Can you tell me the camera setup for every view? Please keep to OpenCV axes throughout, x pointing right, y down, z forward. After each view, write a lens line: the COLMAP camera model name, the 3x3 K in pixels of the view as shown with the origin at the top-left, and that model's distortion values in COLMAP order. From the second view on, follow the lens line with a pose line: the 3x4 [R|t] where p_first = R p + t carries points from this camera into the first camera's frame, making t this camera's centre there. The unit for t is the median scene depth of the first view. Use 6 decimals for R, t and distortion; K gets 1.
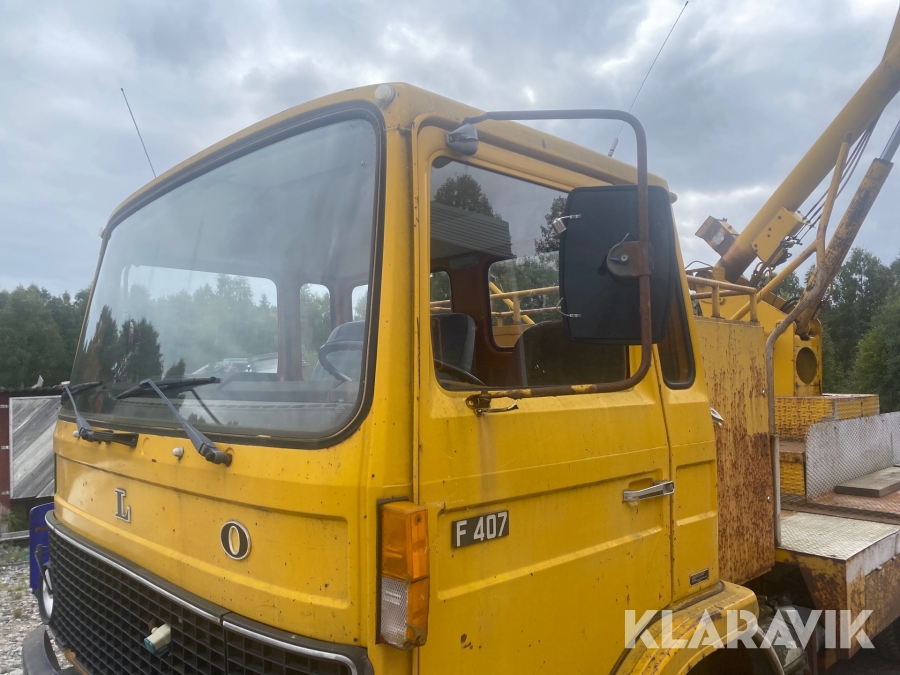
lens RADIAL K [[698.3, 0, 439.0], [0, 698.3, 335.1], [0, 0, 1]] dist [0.122364, -0.219227]
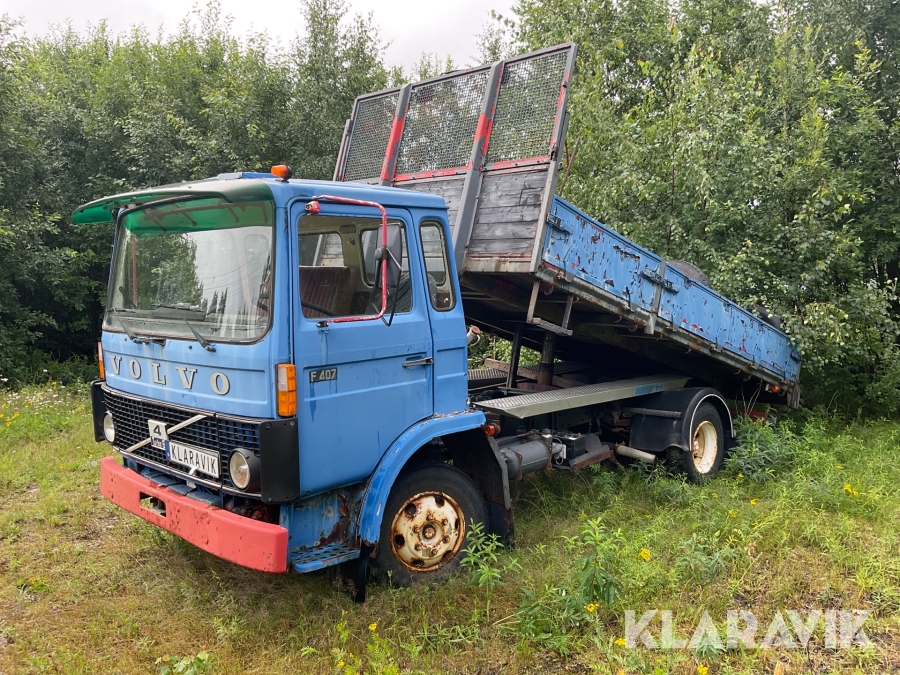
lens RADIAL K [[698.3, 0, 439.0], [0, 698.3, 335.1], [0, 0, 1]] dist [0.122364, -0.219227]
pose [[0.998784, -0.016067, 0.046609, 0.270794], [0.009439, 0.990237, 0.139072, -0.153156], [-0.048389, -0.138462, 0.989185, -1.087931]]
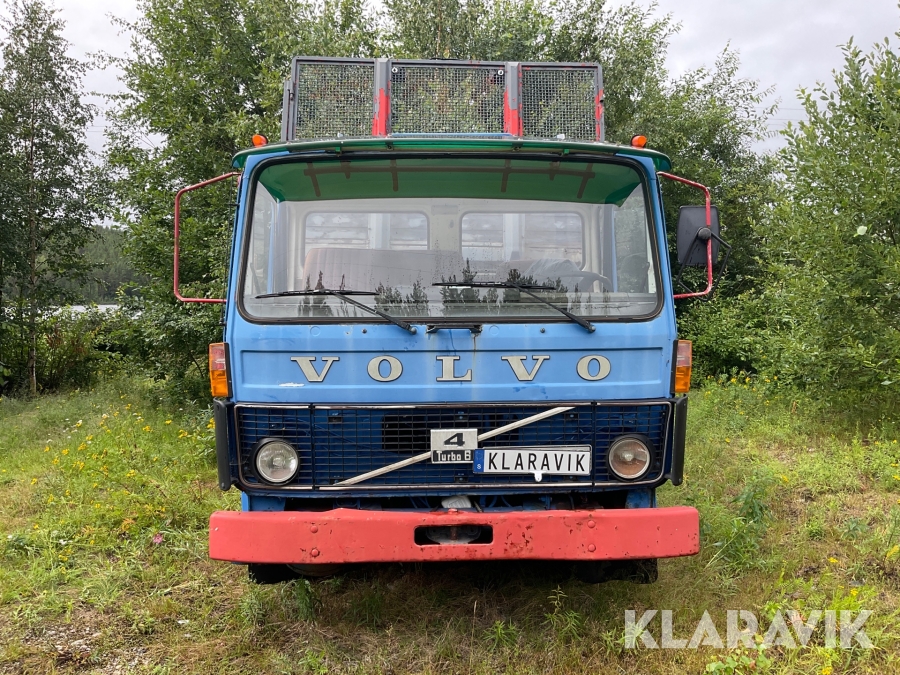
lens RADIAL K [[698.3, 0, 439.0], [0, 698.3, 335.1], [0, 0, 1]] dist [0.122364, -0.219227]
pose [[0.667949, -0.055630, 0.742125, -1.735941], [-0.045896, 0.992225, 0.115686, -0.022263], [-0.742790, -0.111333, 0.660203, -0.027043]]
